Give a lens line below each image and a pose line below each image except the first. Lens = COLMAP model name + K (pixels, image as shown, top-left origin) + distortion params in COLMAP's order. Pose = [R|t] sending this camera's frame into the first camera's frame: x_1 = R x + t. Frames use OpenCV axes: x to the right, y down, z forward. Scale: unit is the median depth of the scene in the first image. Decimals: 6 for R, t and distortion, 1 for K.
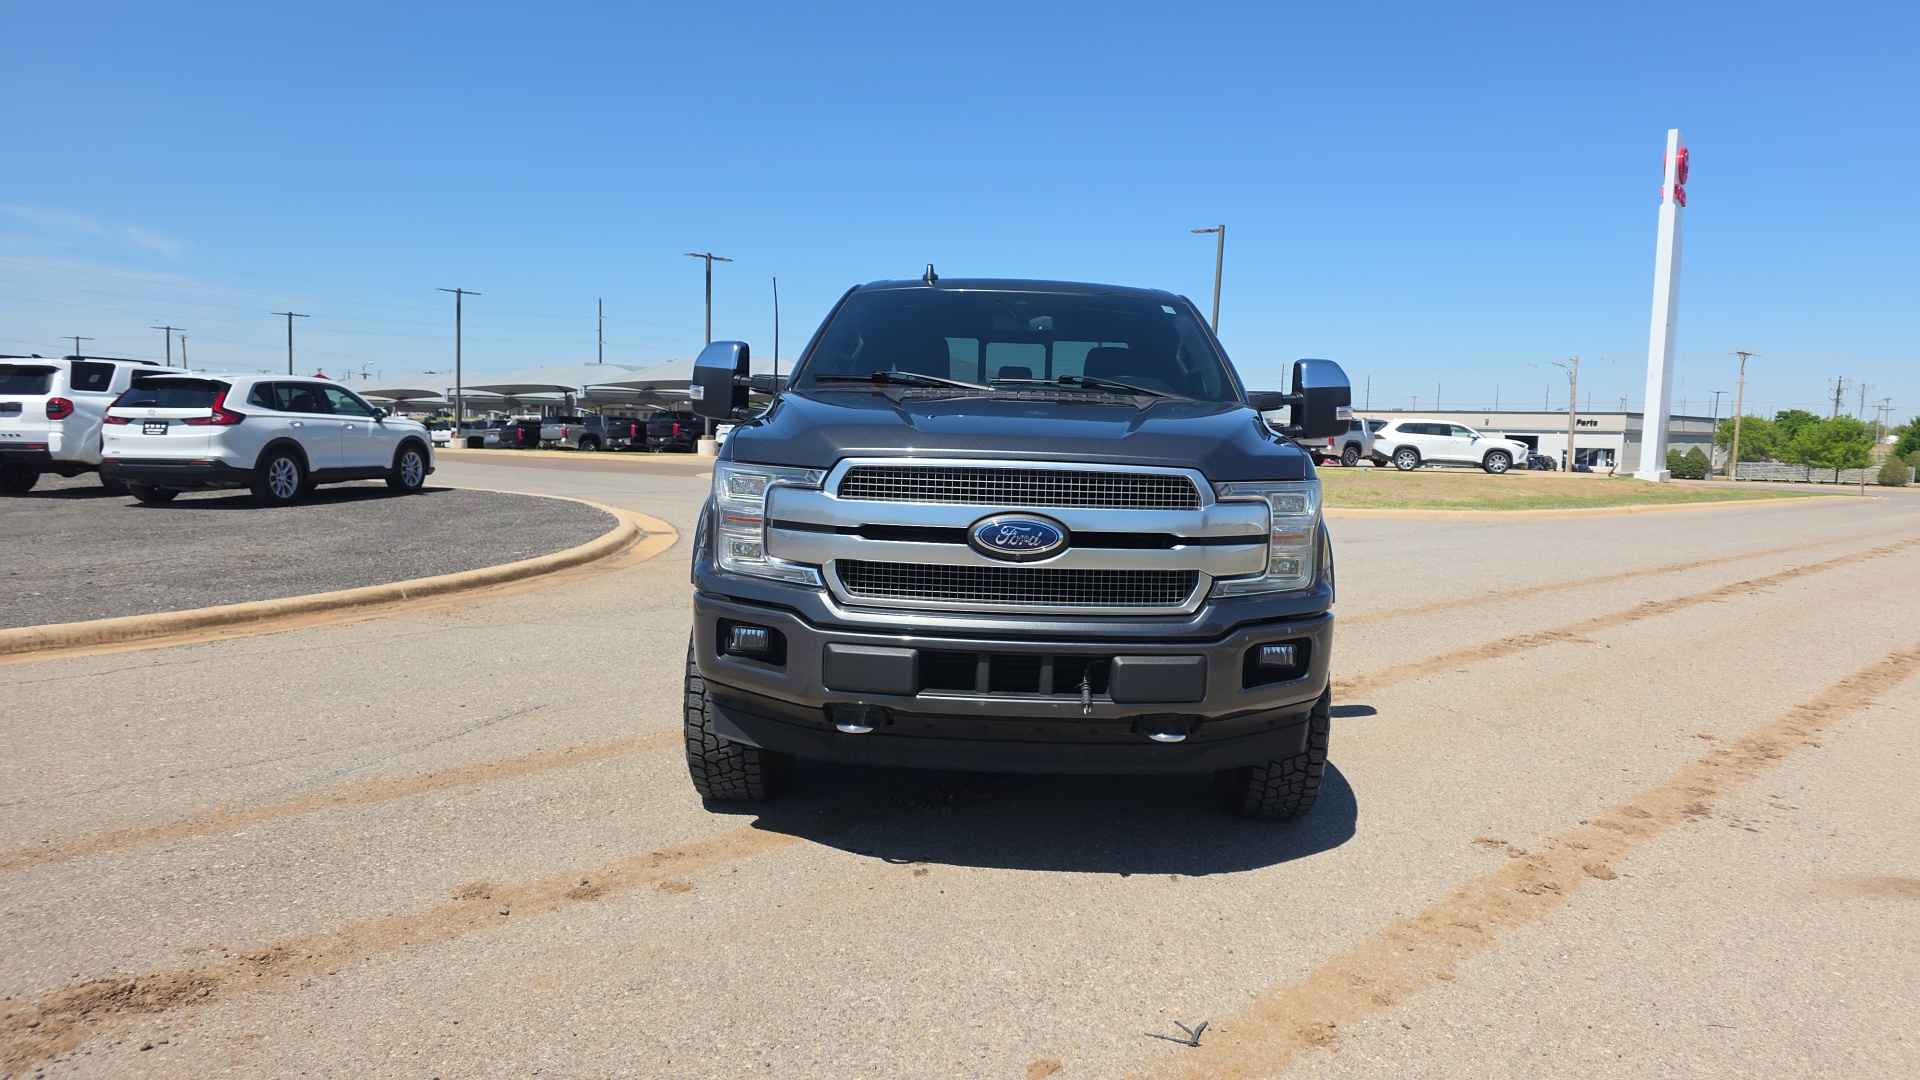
lens RADIAL K [[1312.1, 0, 995.3], [0, 1312.1, 521.0], [0, 0, 1]] dist [0.052574, -0.058084]
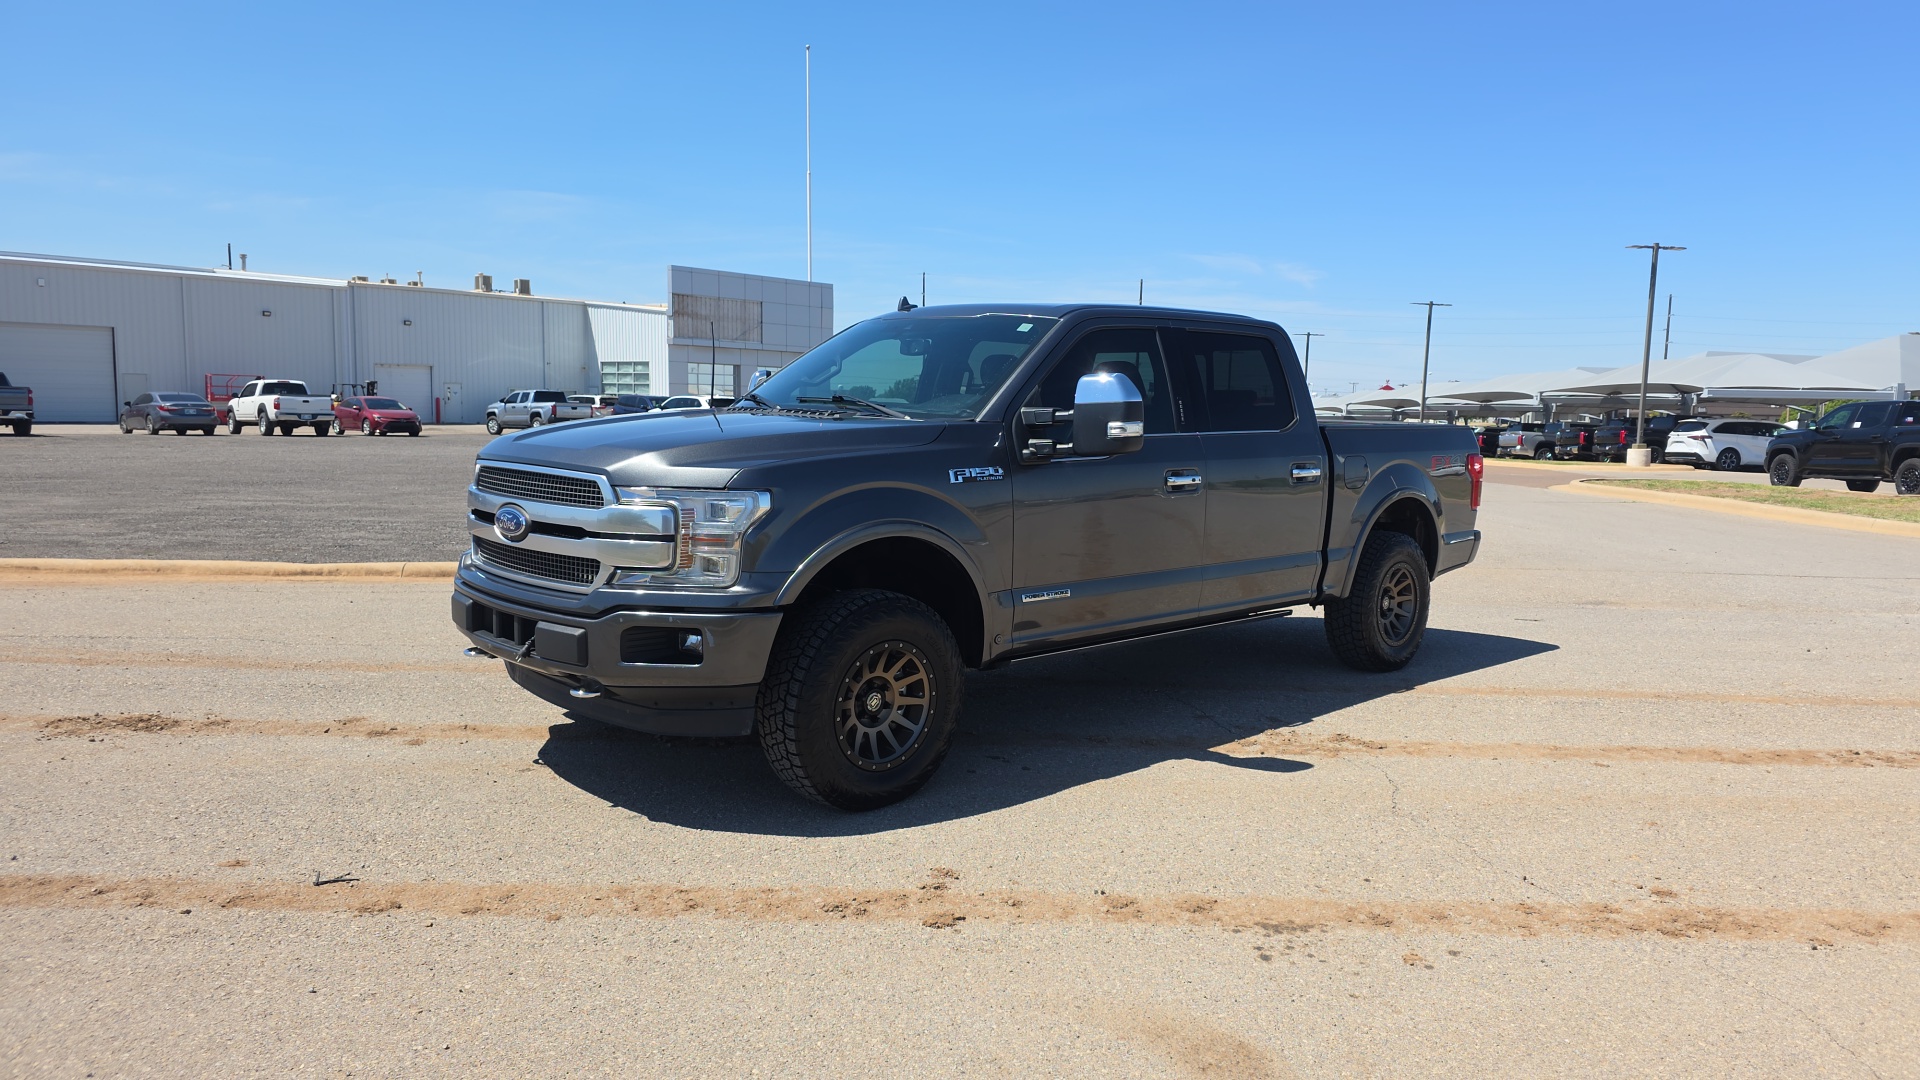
lens RADIAL K [[1312.1, 0, 1005.9], [0, 1312.1, 540.4], [0, 0, 1]] dist [0.052574, -0.058084]
pose [[0.691033, 0.063930, -0.719991, 1.310233], [-0.056877, 0.997802, 0.034009, -0.042743], [0.720582, 0.017450, 0.693150, 0.439646]]
